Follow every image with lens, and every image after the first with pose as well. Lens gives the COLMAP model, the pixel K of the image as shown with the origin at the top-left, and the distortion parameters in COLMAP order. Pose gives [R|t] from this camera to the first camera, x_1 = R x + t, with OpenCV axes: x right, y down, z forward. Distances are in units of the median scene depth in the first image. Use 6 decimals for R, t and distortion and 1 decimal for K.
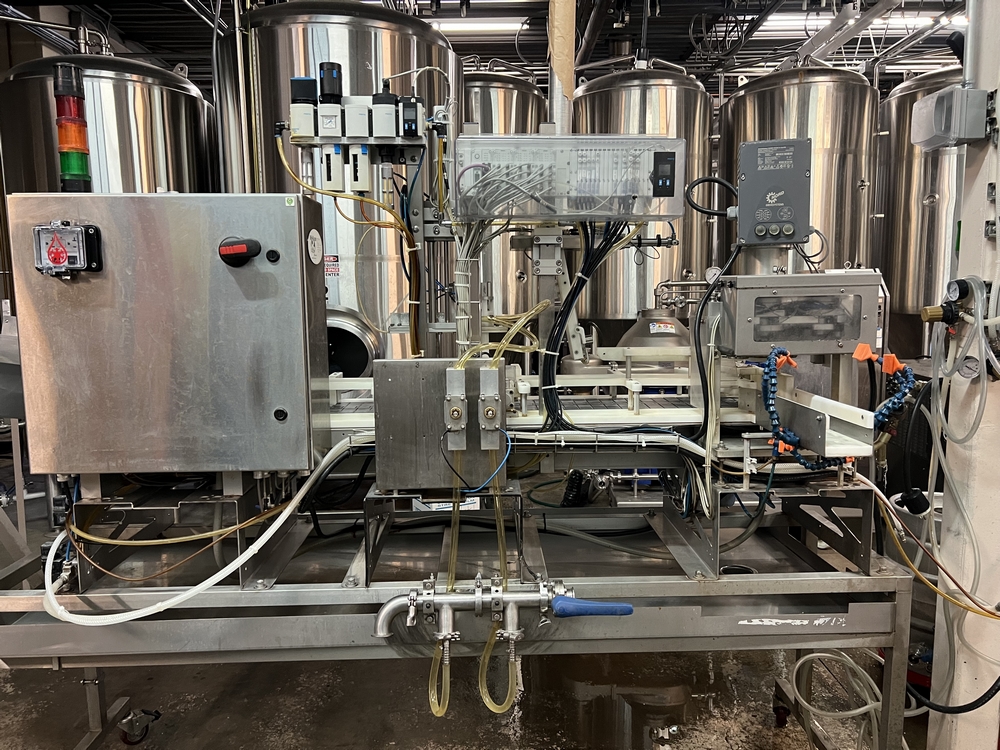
lens RADIAL K [[744.9, 0, 500.0], [0, 744.9, 375.0], [0, 0, 1]] dist [0.051505, -0.060158]
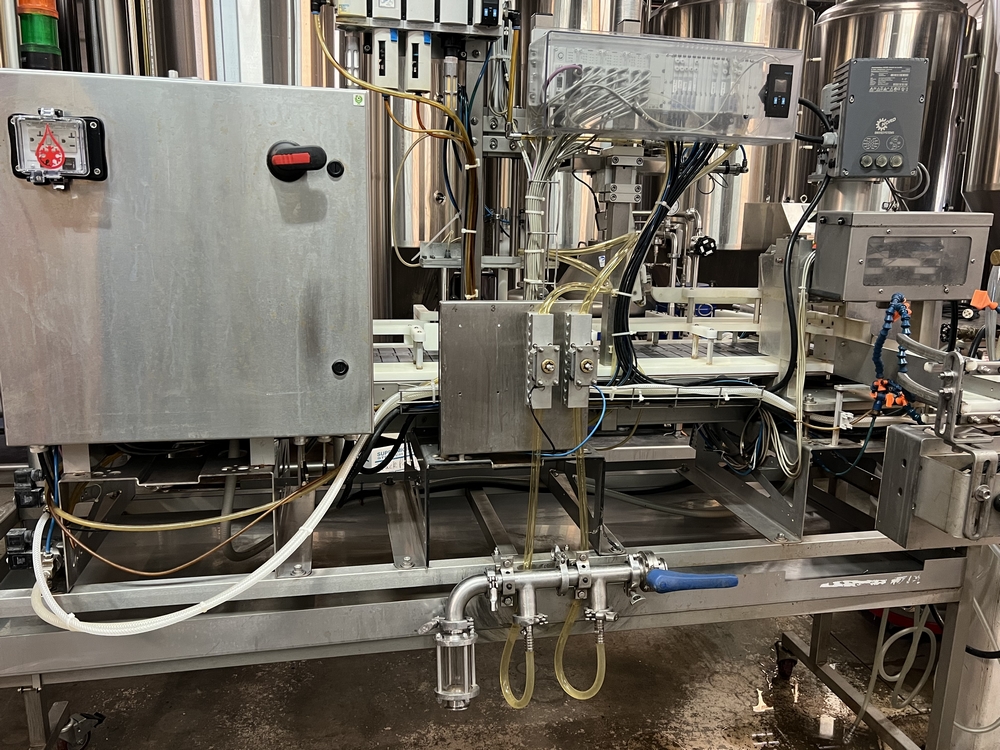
lens RADIAL K [[802.2, 0, 500.0], [0, 802.2, 375.0], [0, 0, 1]] dist [0.046857, -0.052731]
pose [[0.984257, -0.004281, 0.176691, -0.258666], [-0.010765, 0.996399, 0.084106, -0.013875], [-0.176414, -0.084684, 0.980666, 0.103778]]
